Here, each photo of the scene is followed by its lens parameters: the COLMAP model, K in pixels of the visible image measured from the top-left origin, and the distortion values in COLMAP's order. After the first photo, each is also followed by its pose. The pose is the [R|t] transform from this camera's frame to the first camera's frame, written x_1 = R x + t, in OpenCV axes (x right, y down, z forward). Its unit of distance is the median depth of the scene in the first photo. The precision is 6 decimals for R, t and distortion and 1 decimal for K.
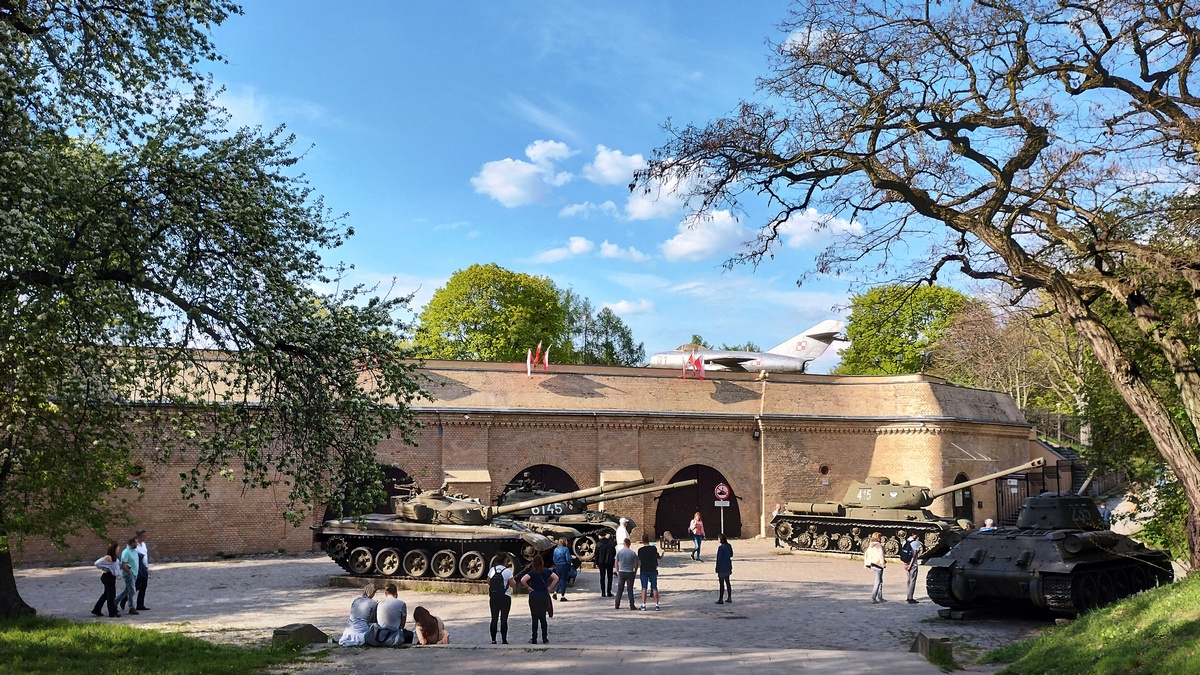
lens RADIAL K [[1000.1, 0, 597.1], [0, 1000.1, 344.5], [0, 0, 1]] dist [0.052720, -0.003454]
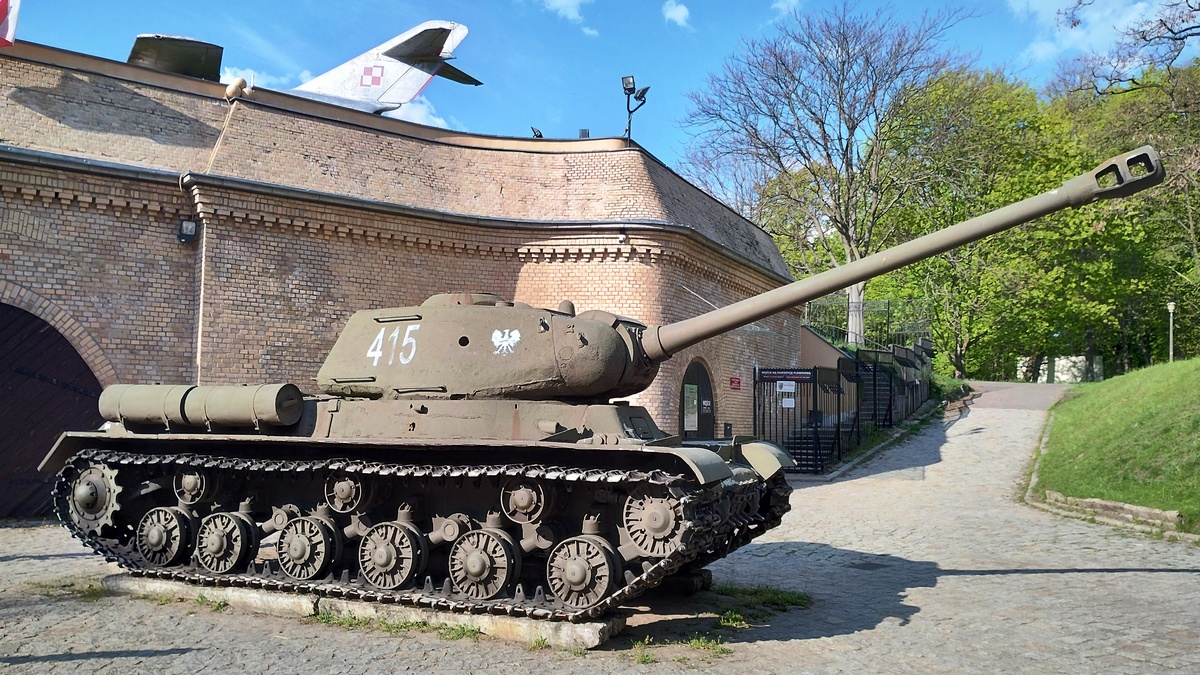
lens RADIAL K [[1000.1, 0, 598.5], [0, 1000.1, 335.0], [0, 0, 1]] dist [0.052720, -0.003454]
pose [[0.956512, 0.033040, 0.289816, 0.196335], [-0.042275, 0.998776, 0.025660, 0.112197], [-0.288614, -0.036796, 0.956738, 0.609500]]
